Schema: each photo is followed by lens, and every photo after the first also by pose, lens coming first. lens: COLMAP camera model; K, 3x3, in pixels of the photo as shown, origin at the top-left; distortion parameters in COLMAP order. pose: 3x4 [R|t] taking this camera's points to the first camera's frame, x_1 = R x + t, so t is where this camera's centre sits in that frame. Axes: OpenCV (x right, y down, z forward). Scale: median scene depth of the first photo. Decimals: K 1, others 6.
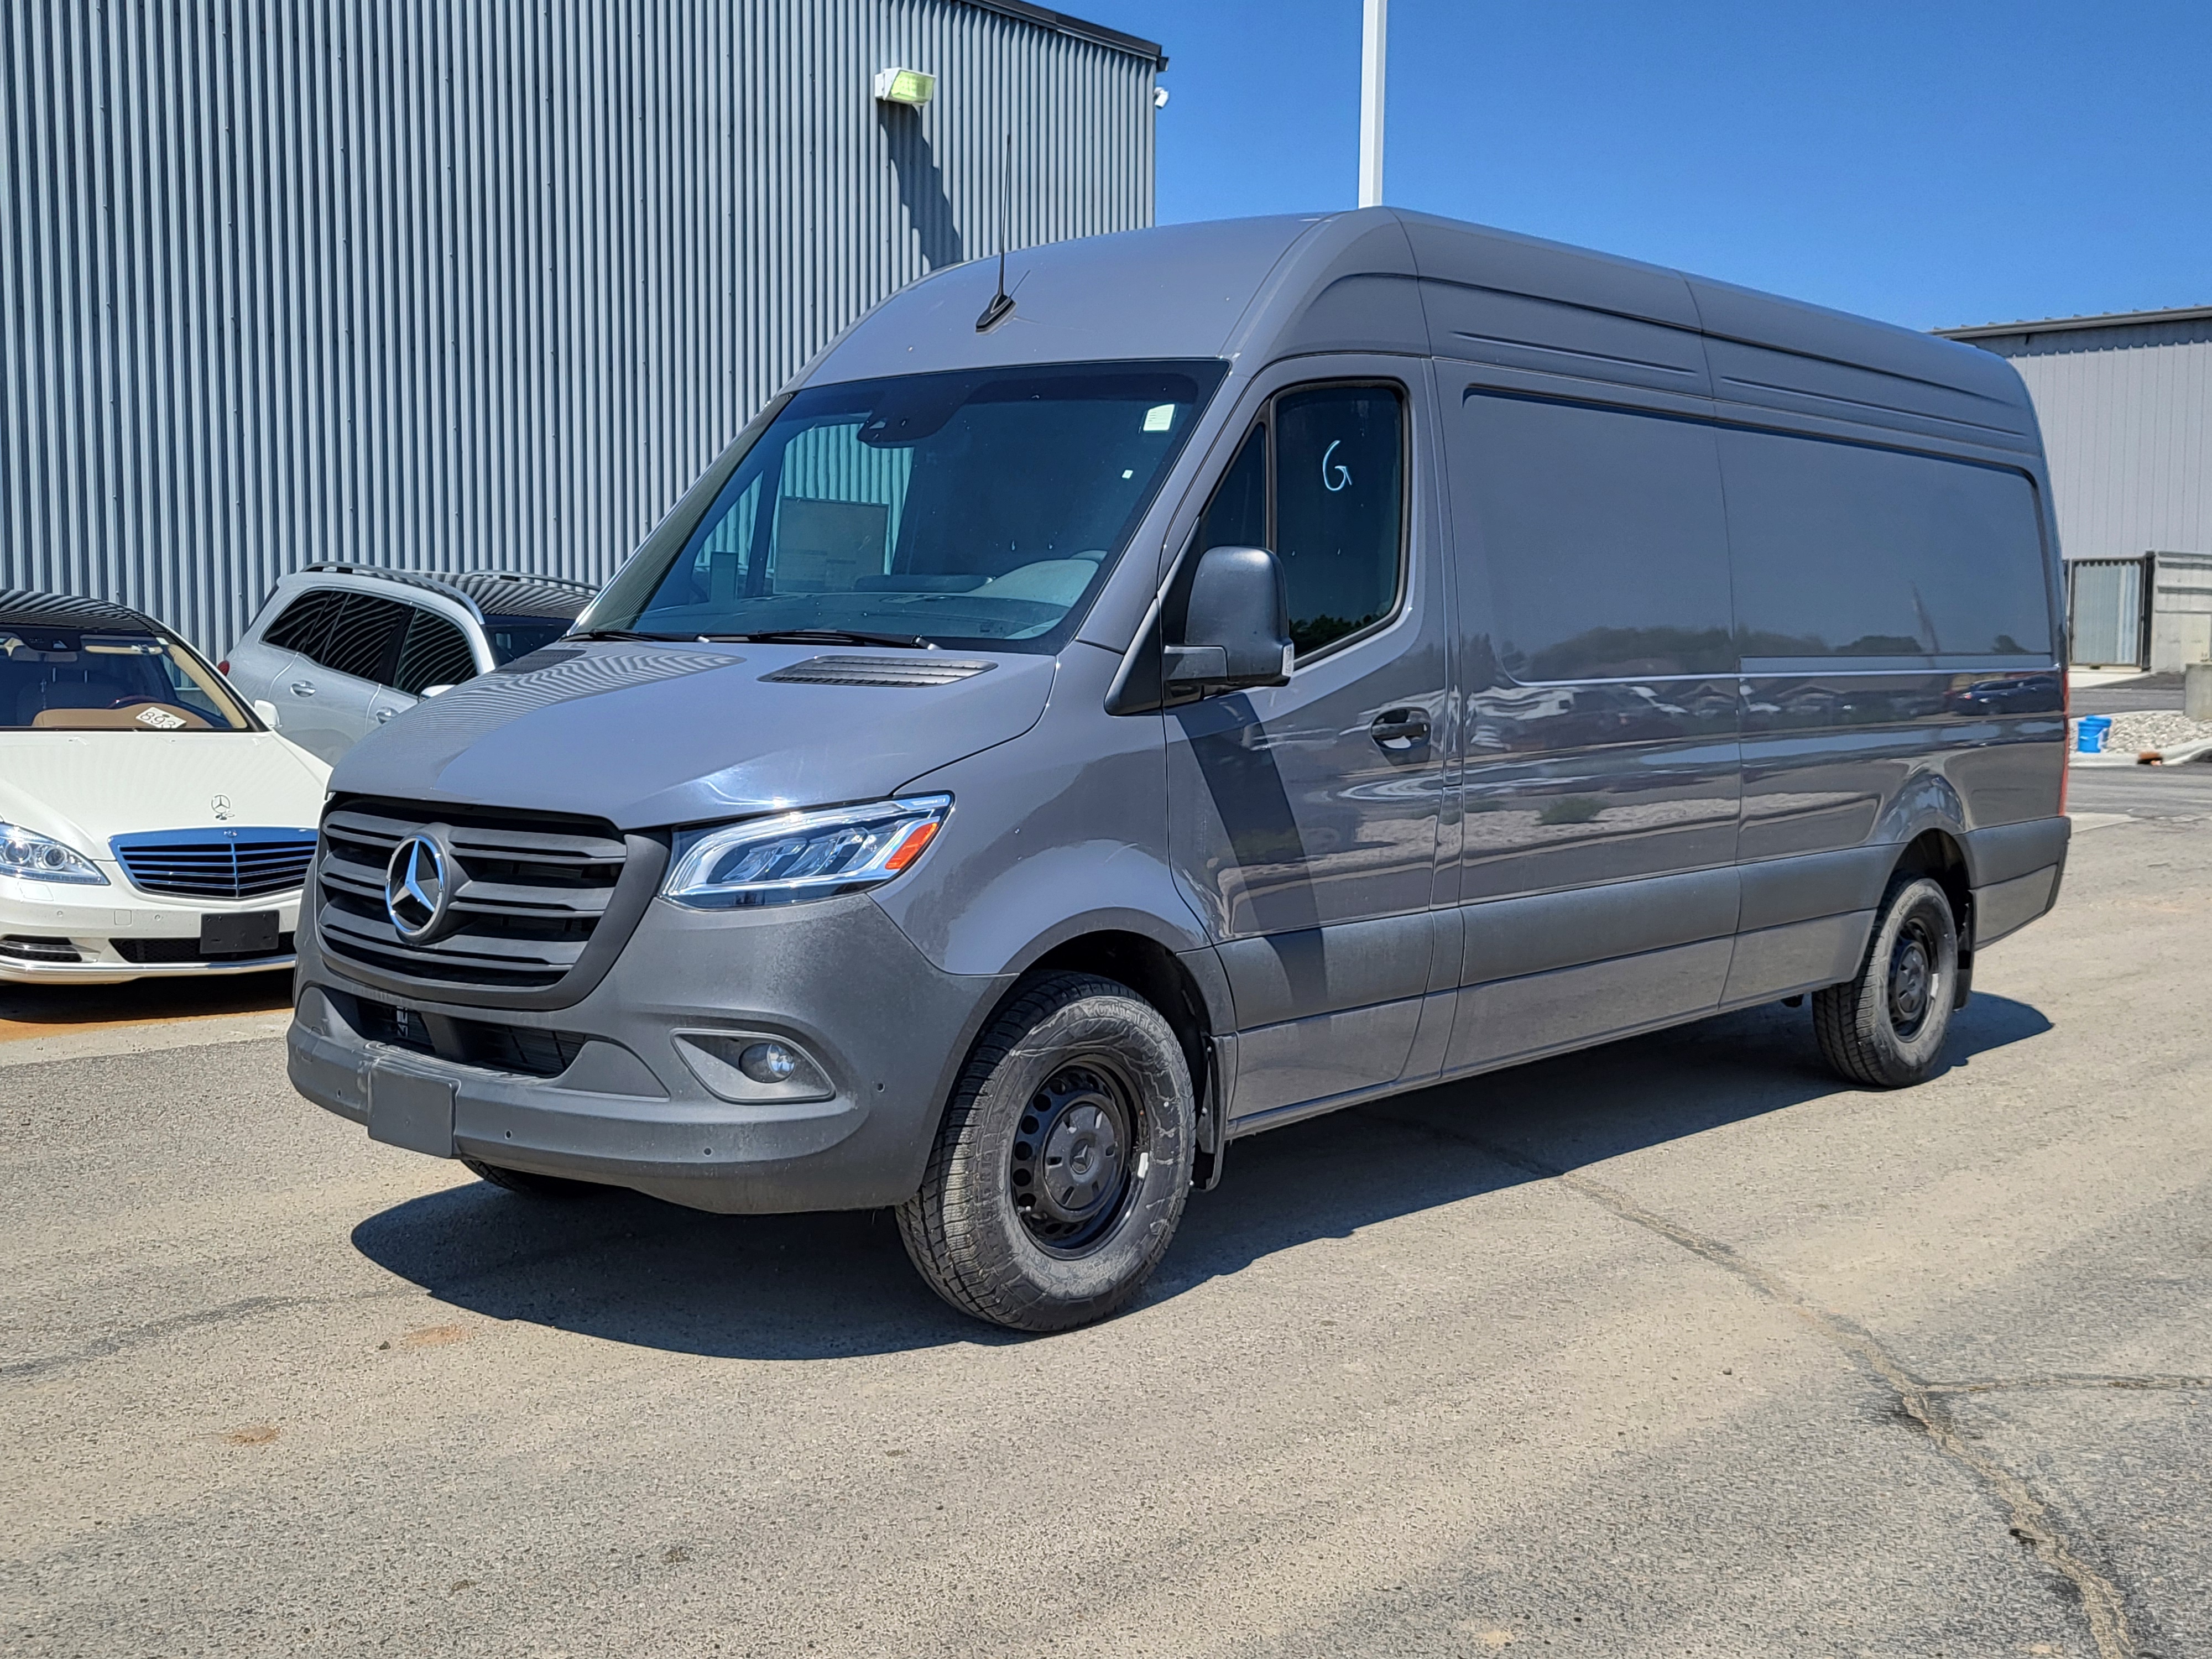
lens RADIAL K [[2579.4, 0, 1100.8], [0, 2579.4, 802.6], [0, 0, 1]] dist [0.020680, 0.039520]
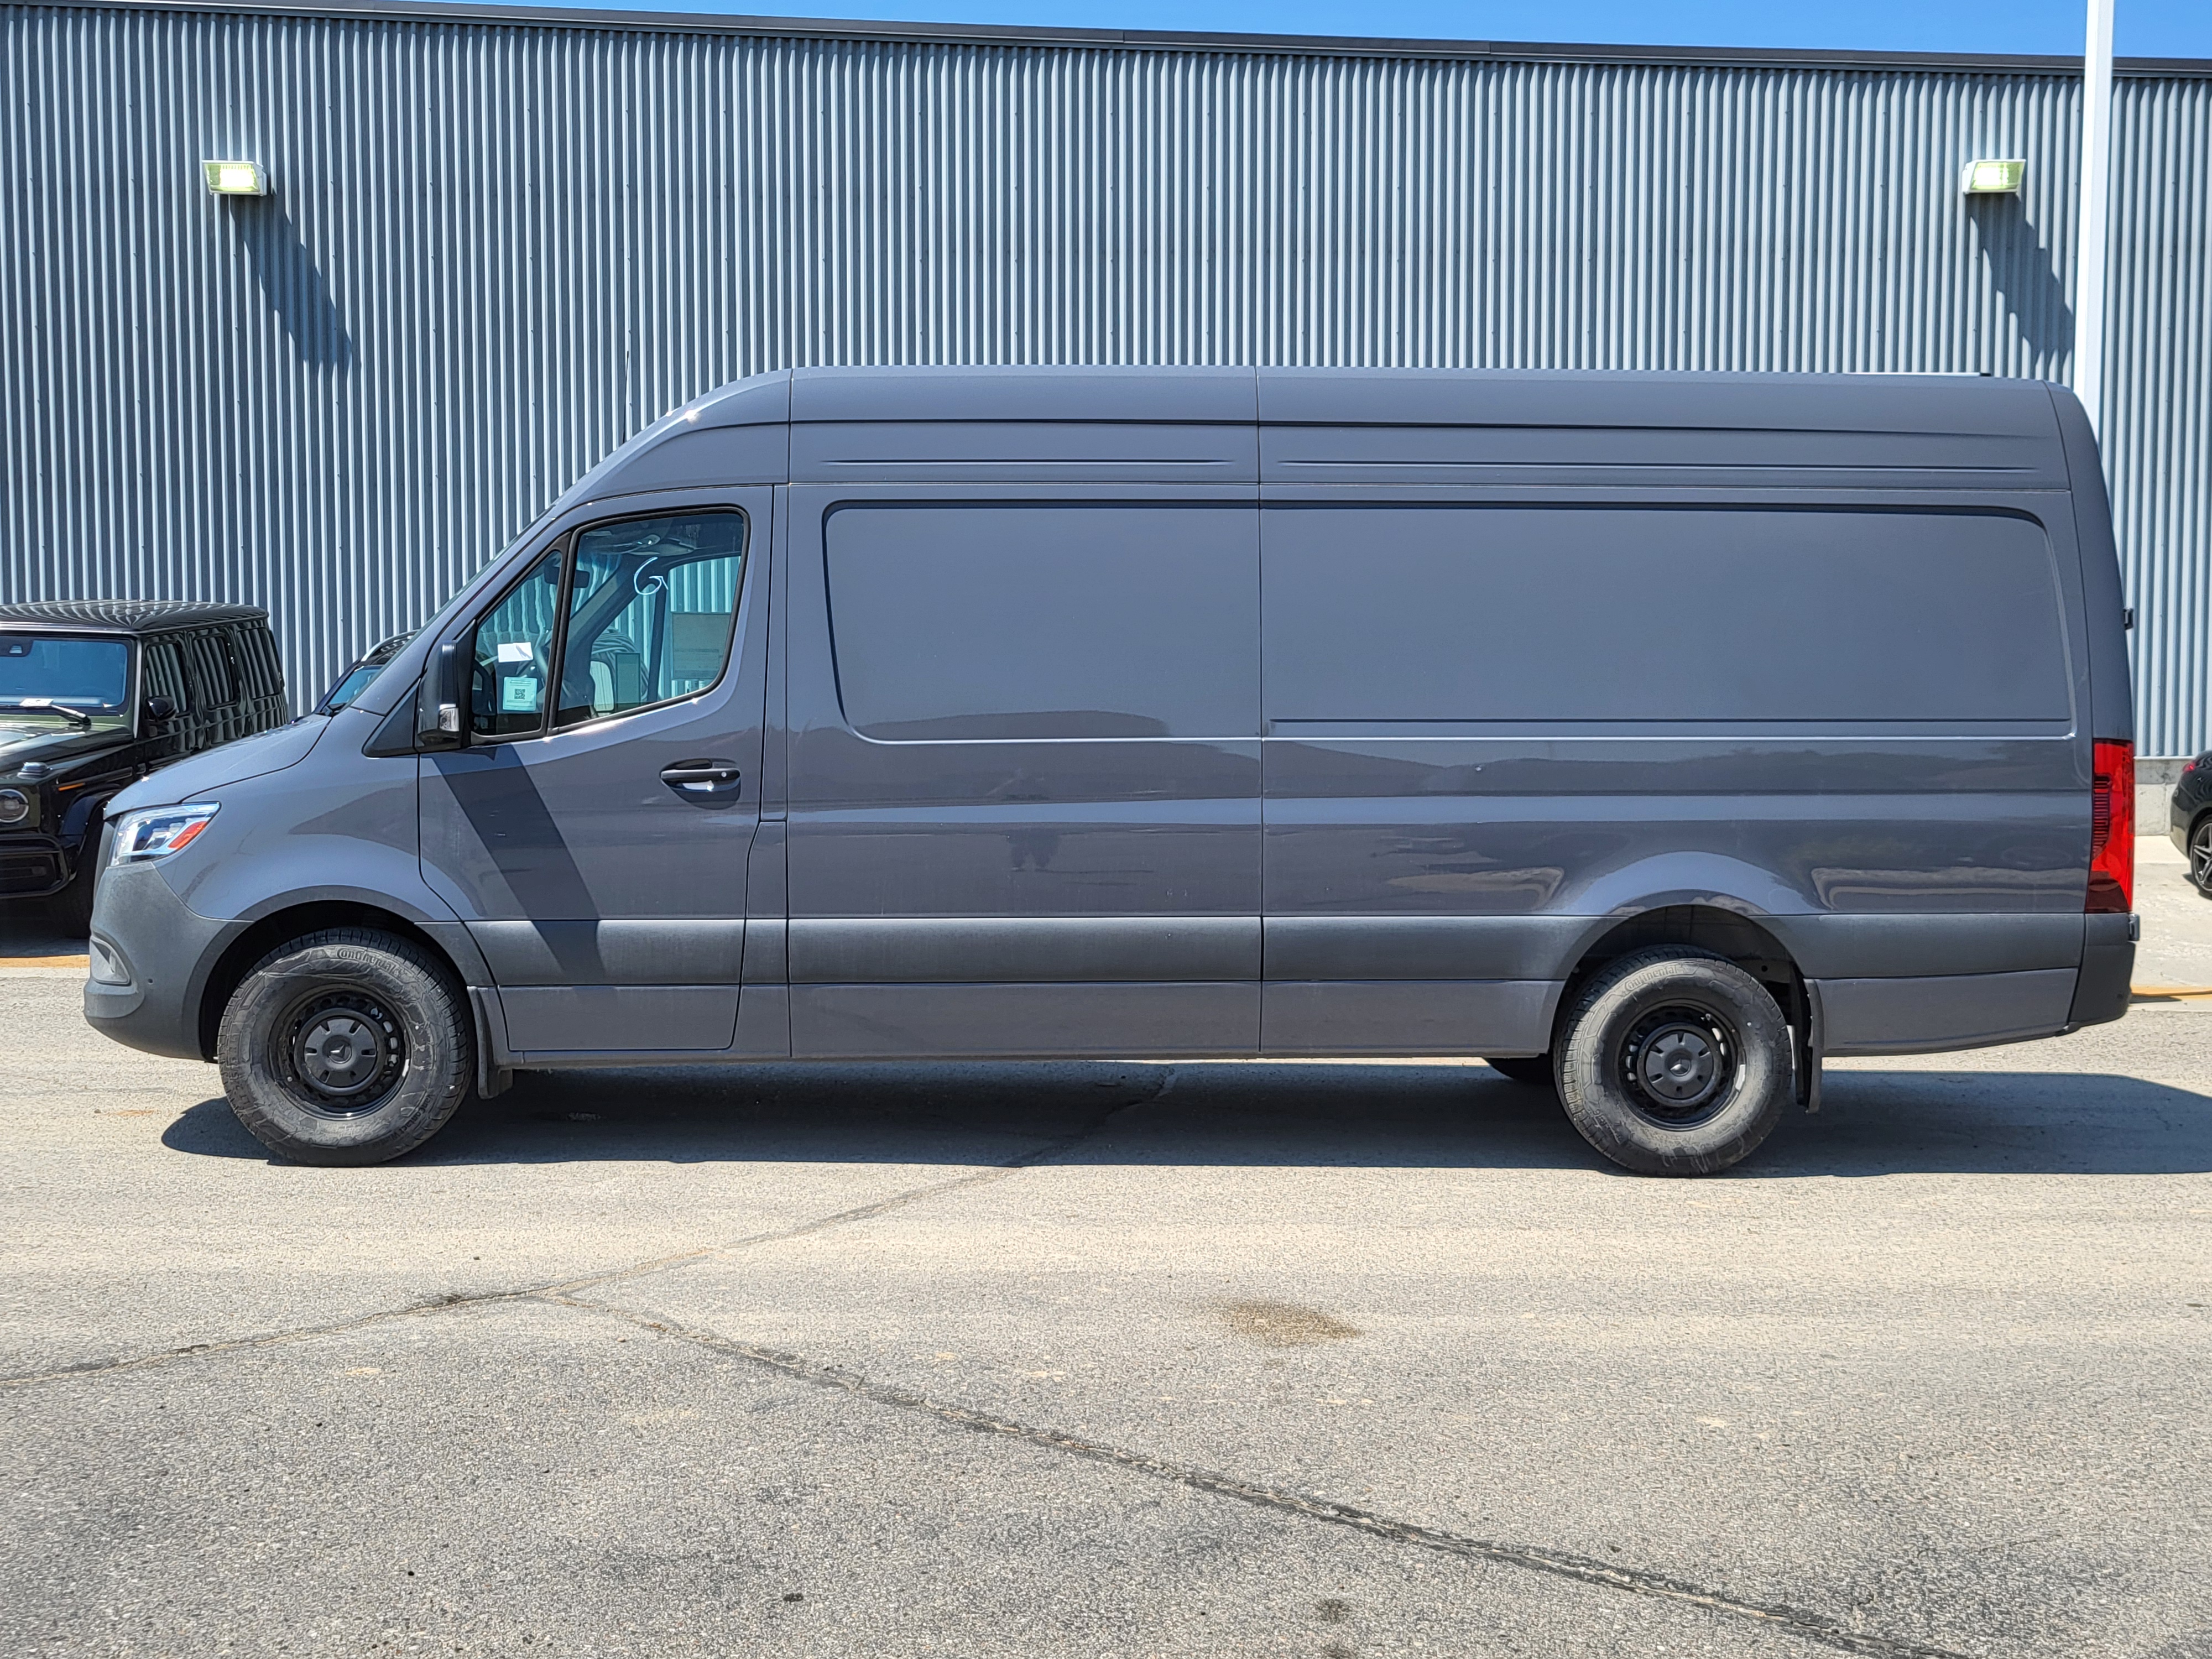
lens RADIAL K [[2253.3, 0, 946.7], [0, 2253.3, 830.6], [0, 0, 1]] dist [0.030505, 0.017799]
pose [[0.661378, 0.032420, -0.749352, 1.191567], [-0.046957, 0.998895, 0.001771, -0.009540], [0.748581, 0.034016, 0.662170, 0.389967]]
